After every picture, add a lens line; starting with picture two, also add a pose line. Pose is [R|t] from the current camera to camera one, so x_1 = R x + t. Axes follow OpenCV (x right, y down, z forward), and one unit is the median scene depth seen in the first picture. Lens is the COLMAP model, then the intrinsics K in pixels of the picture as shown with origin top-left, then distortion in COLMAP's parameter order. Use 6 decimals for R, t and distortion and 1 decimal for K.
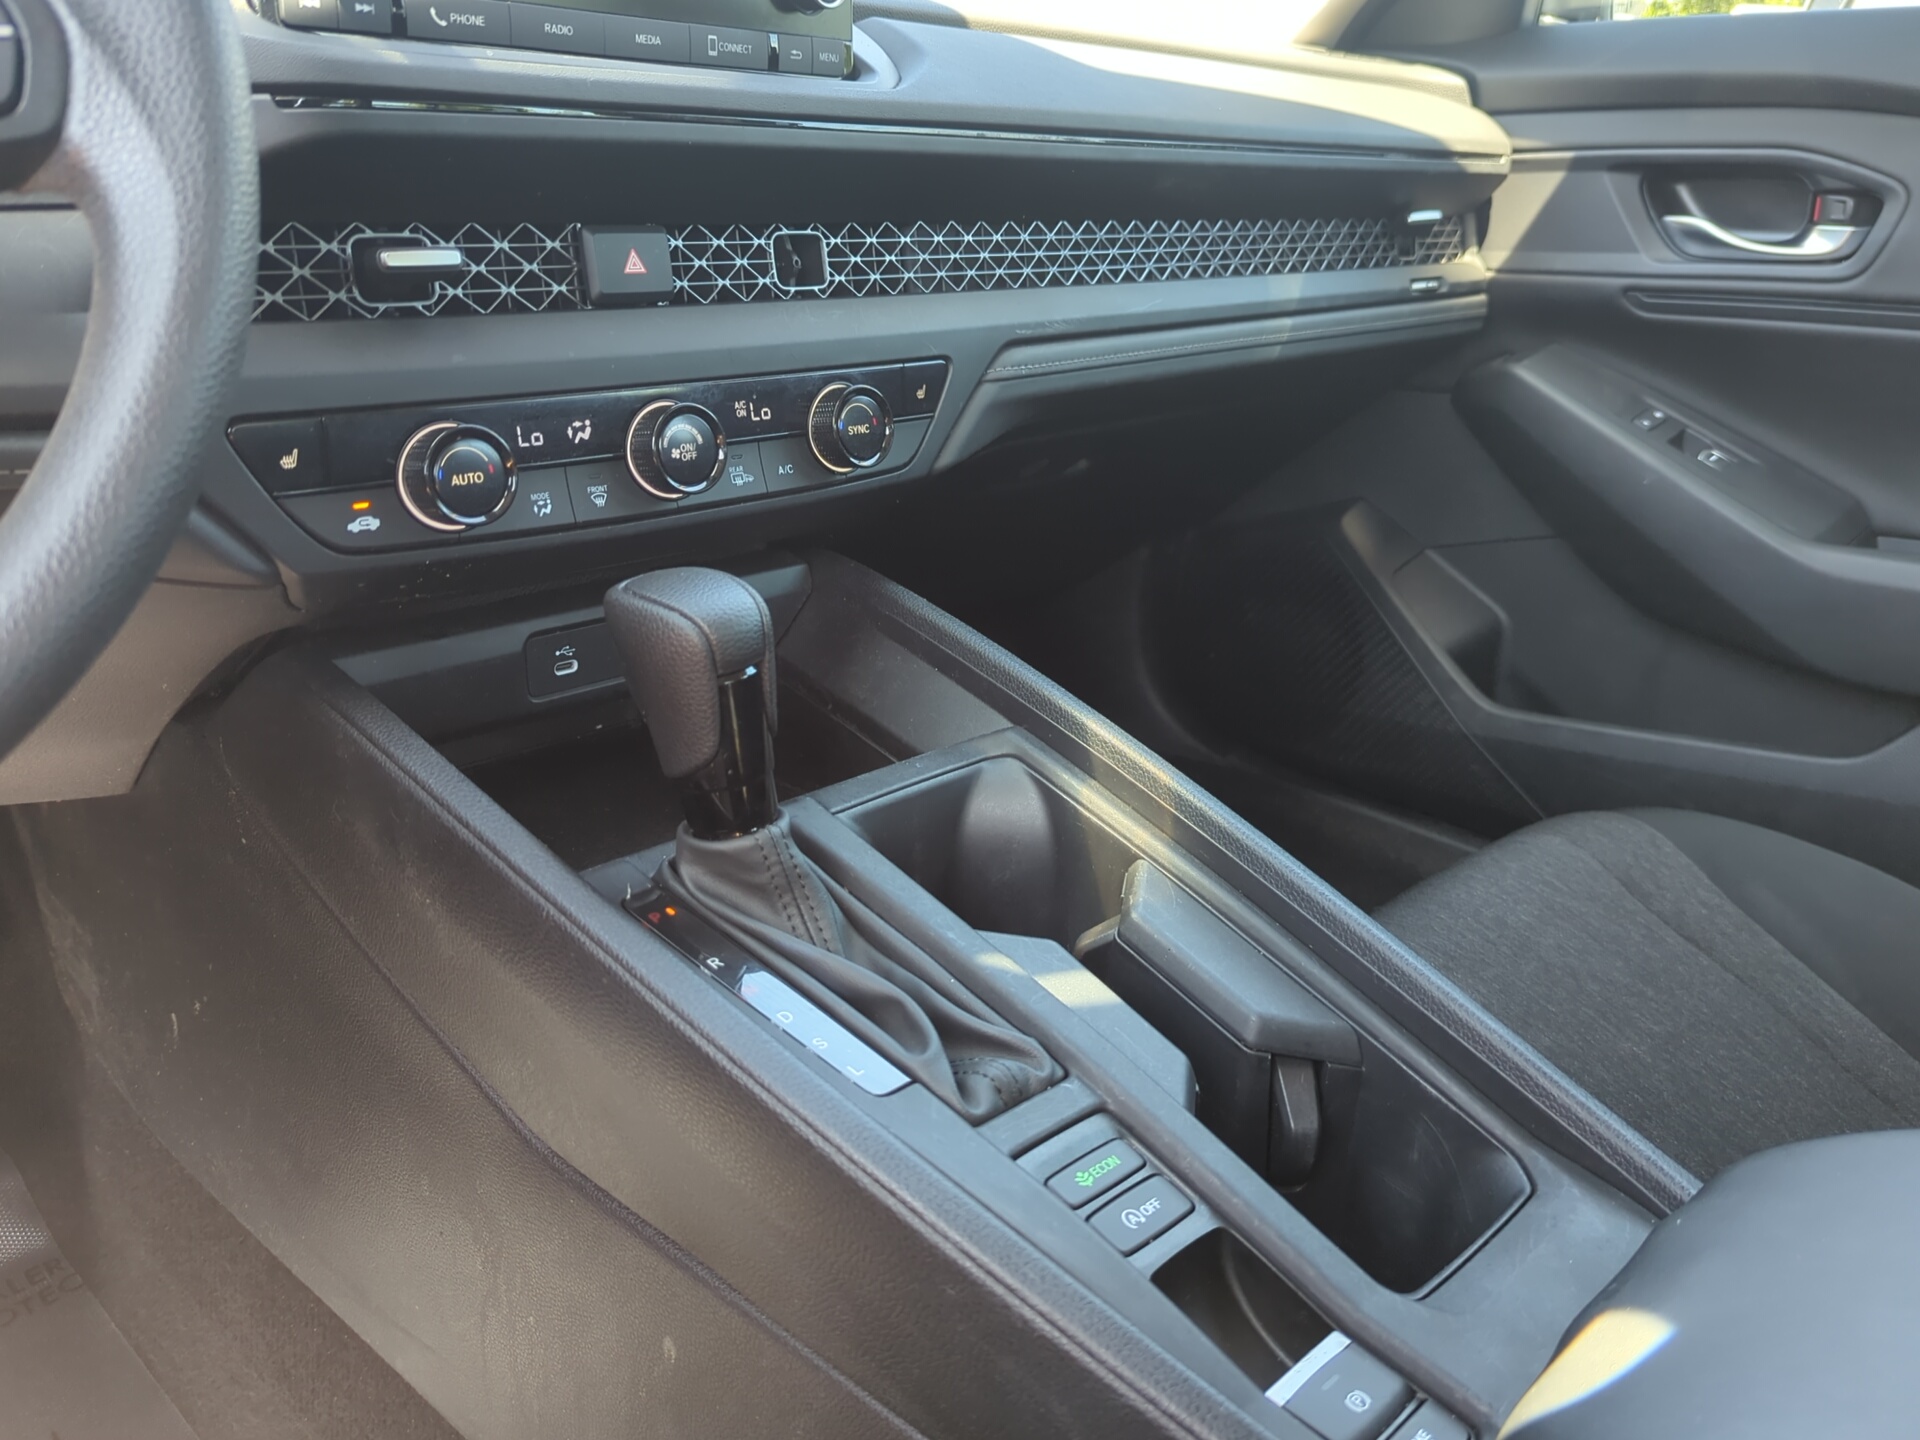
lens RADIAL K [[1554.3, 0, 980.1], [0, 1554.3, 695.4], [0, 0, 1]] dist [0.061770, -0.064841]
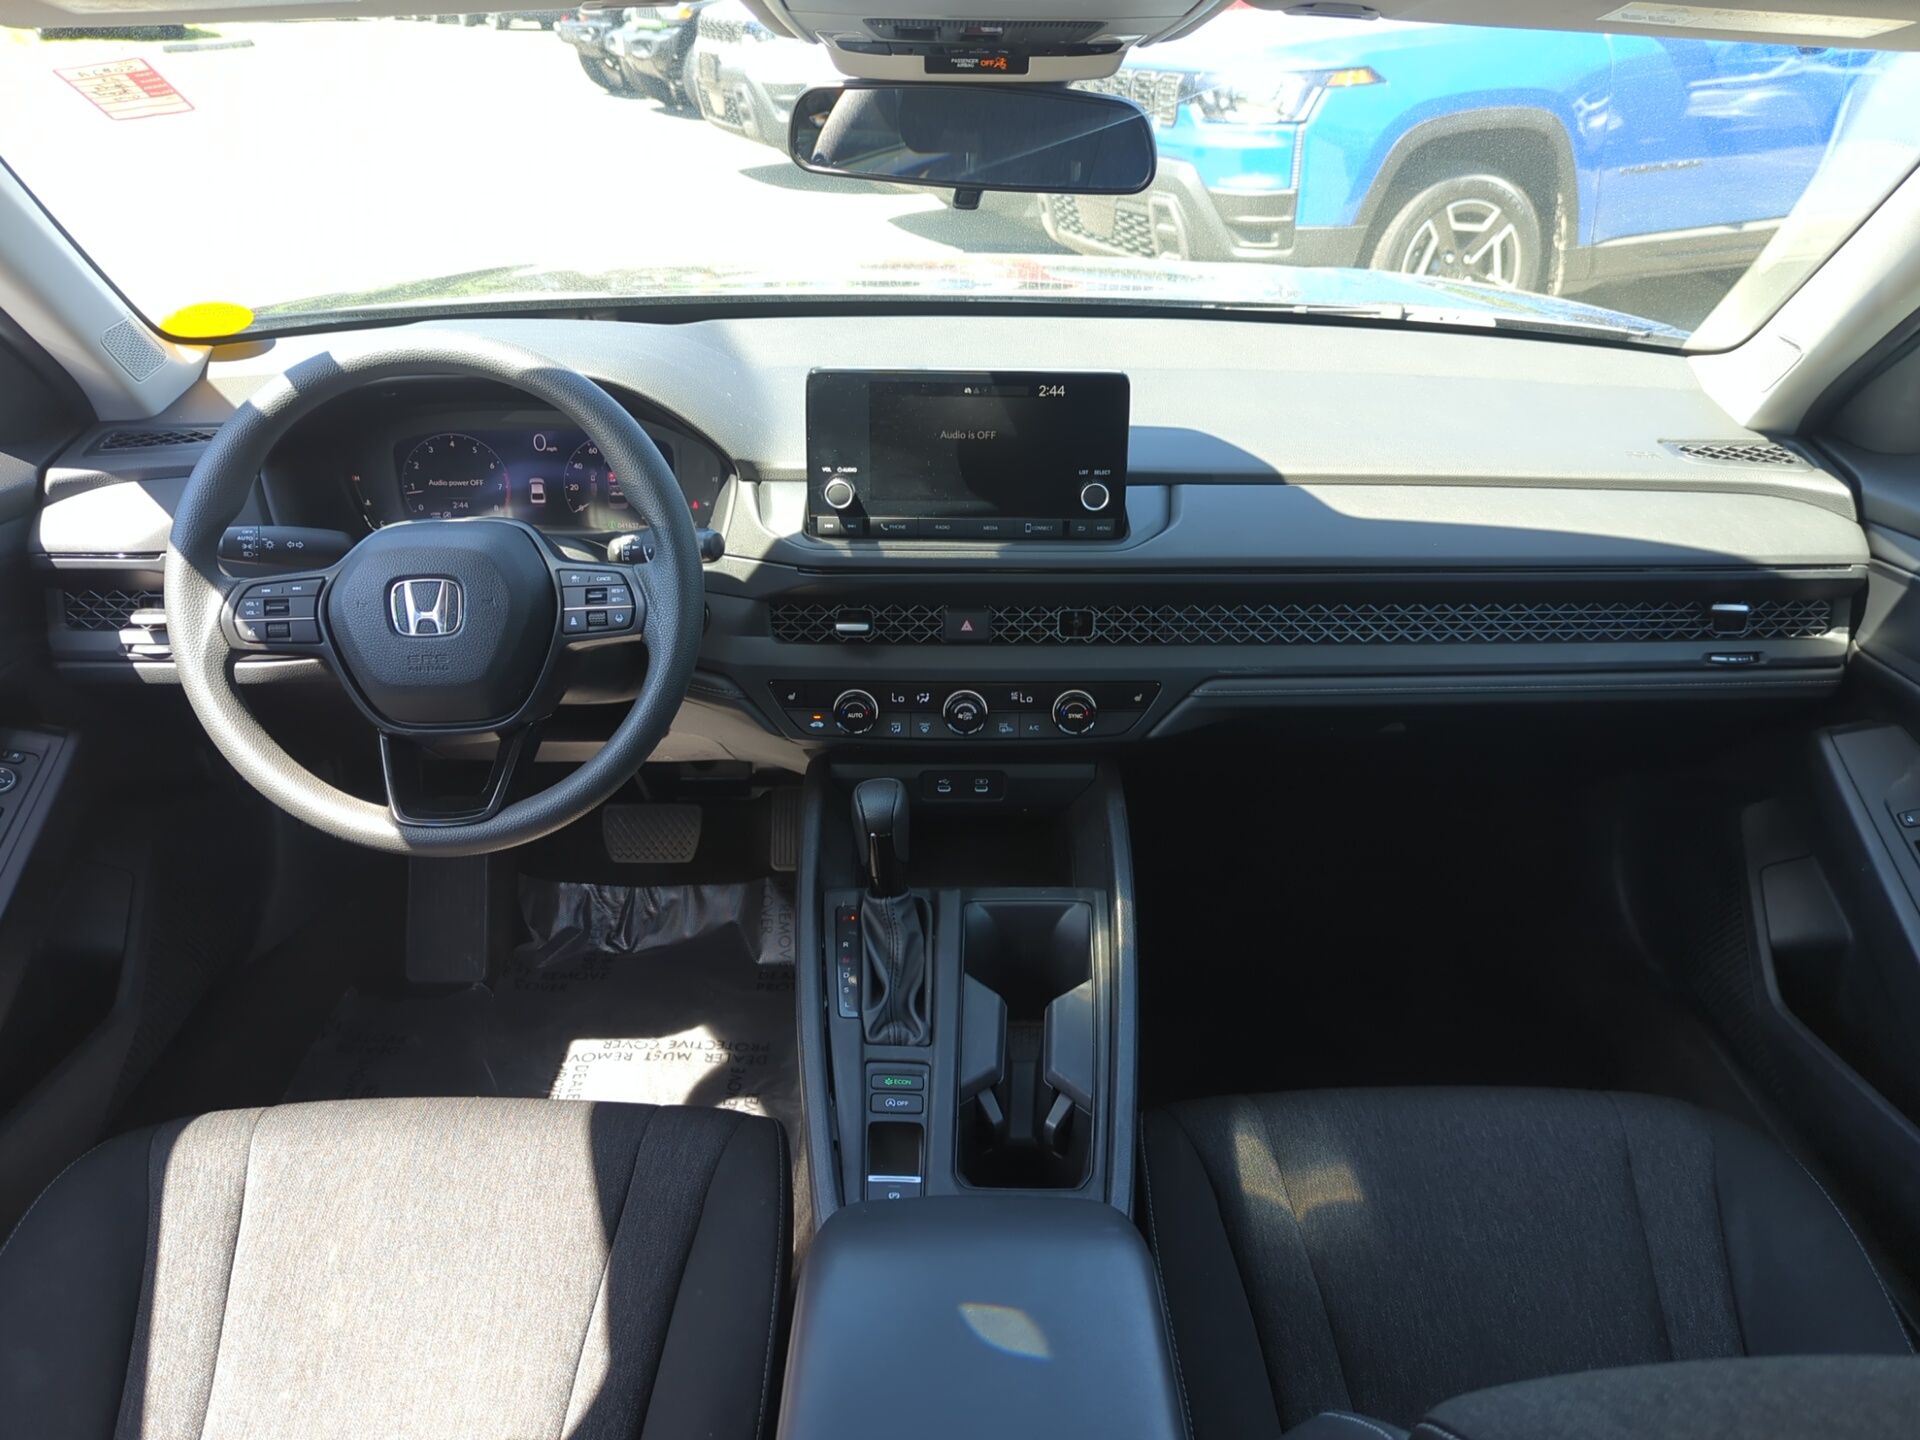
lens RADIAL K [[1561.3, 0, 977.4], [0, 1561.3, 697.0], [0, 0, 1]] dist [0.059475, -0.039408]
pose [[0.701327, 0.259270, -0.664018, 0.997839], [-0.220259, 0.964745, 0.144056, -0.399554], [0.677958, 0.045225, 0.733709, -0.447665]]
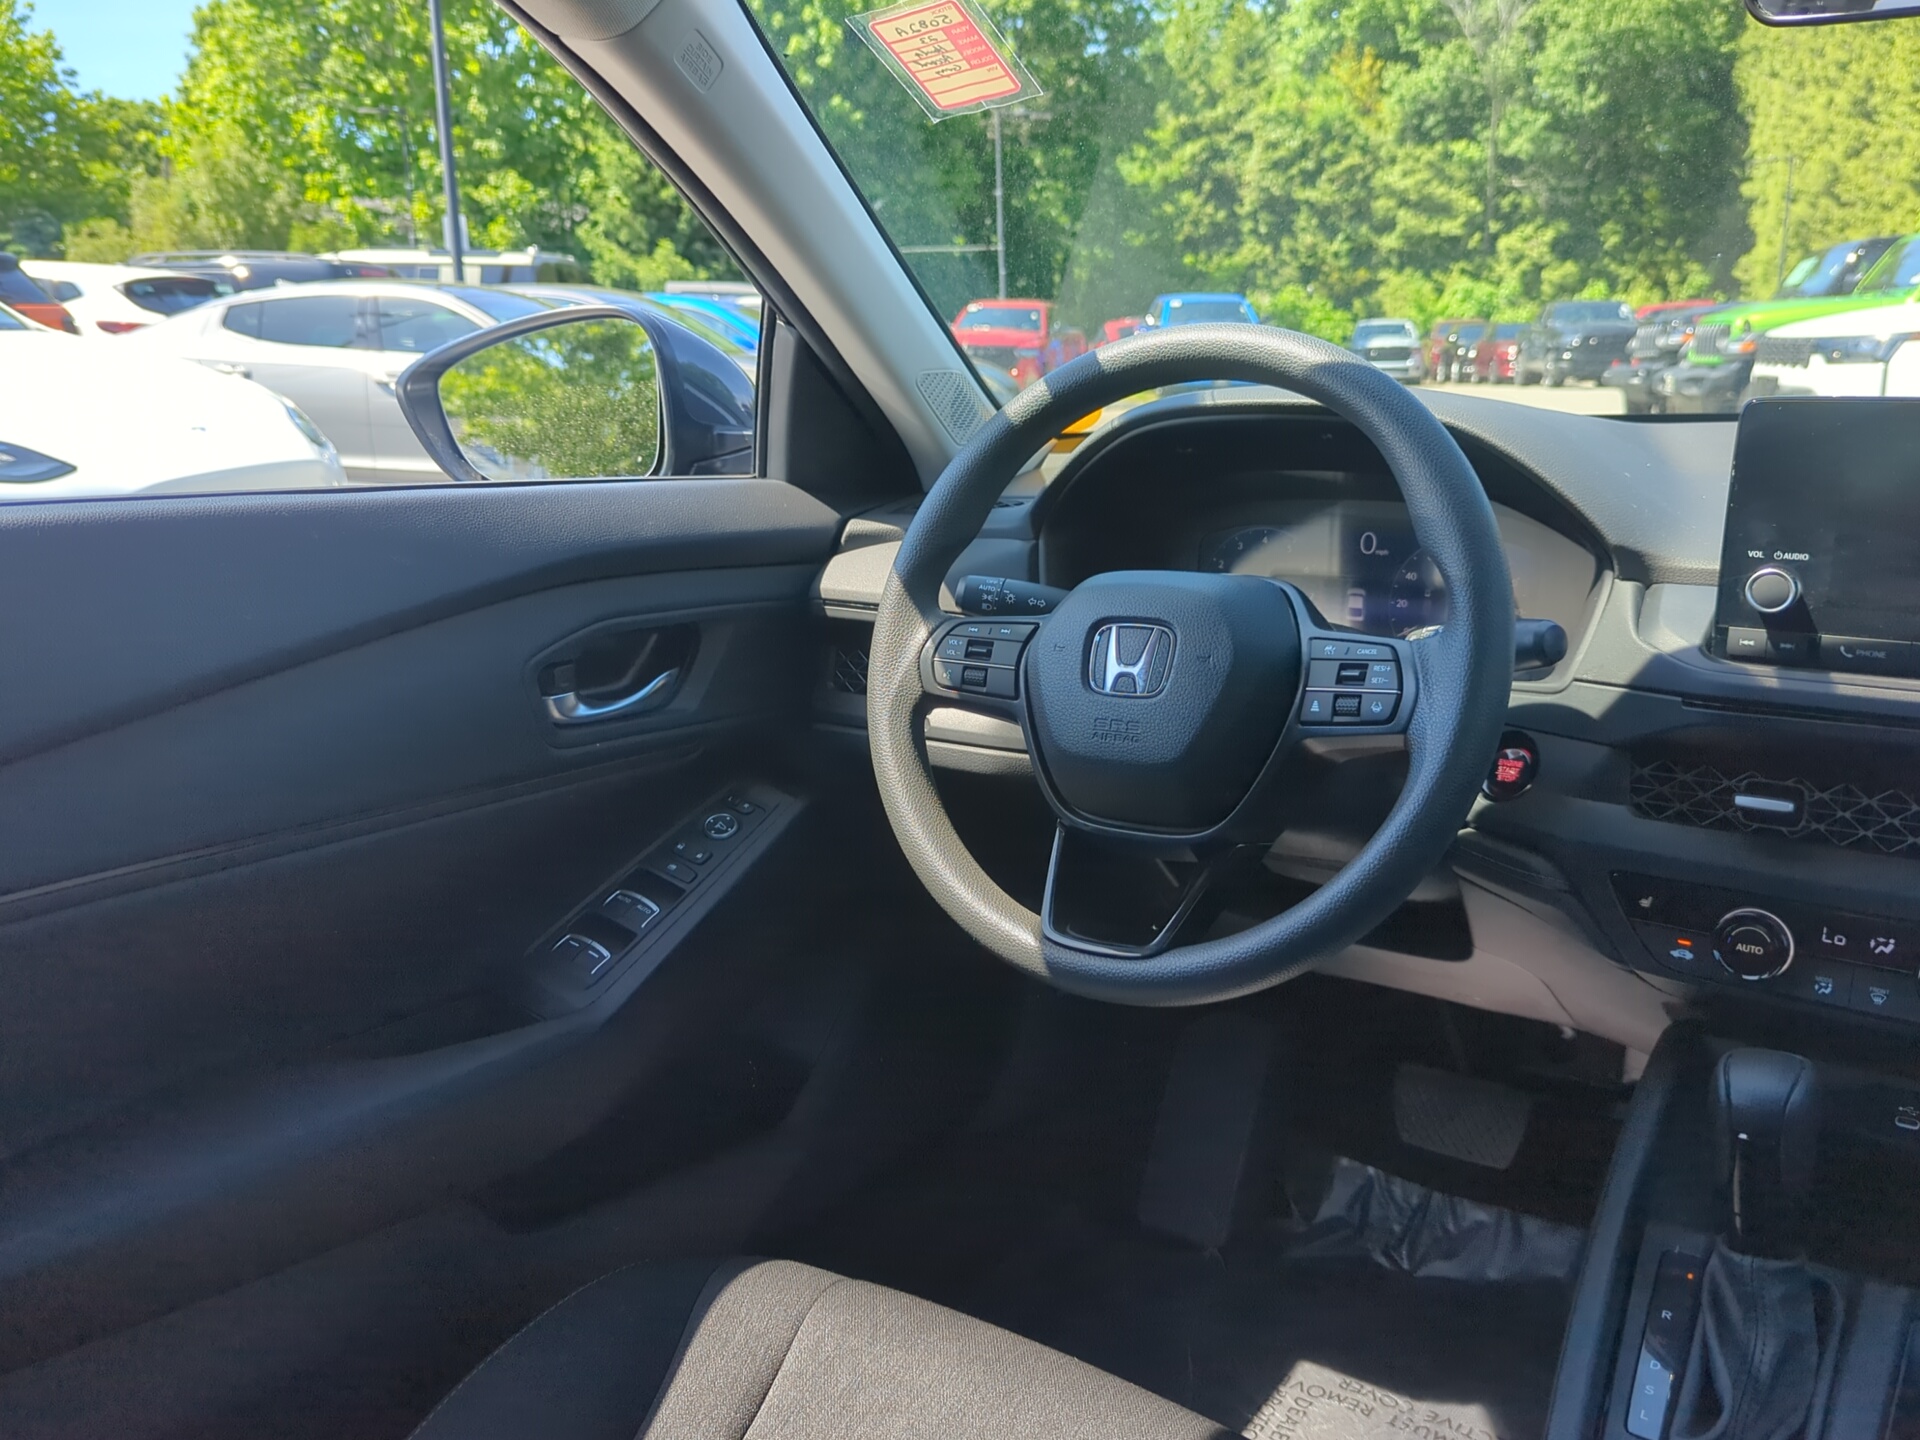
lens RADIAL K [[1554.3, 0, 981.4], [0, 1554.3, 696.8], [0, 0, 1]] dist [0.061770, -0.064841]
pose [[0.157059, 0.159723, -0.974588, 0.696024], [-0.317469, 0.942623, 0.103323, -0.207221], [0.935172, 0.293173, 0.198754, -0.024025]]
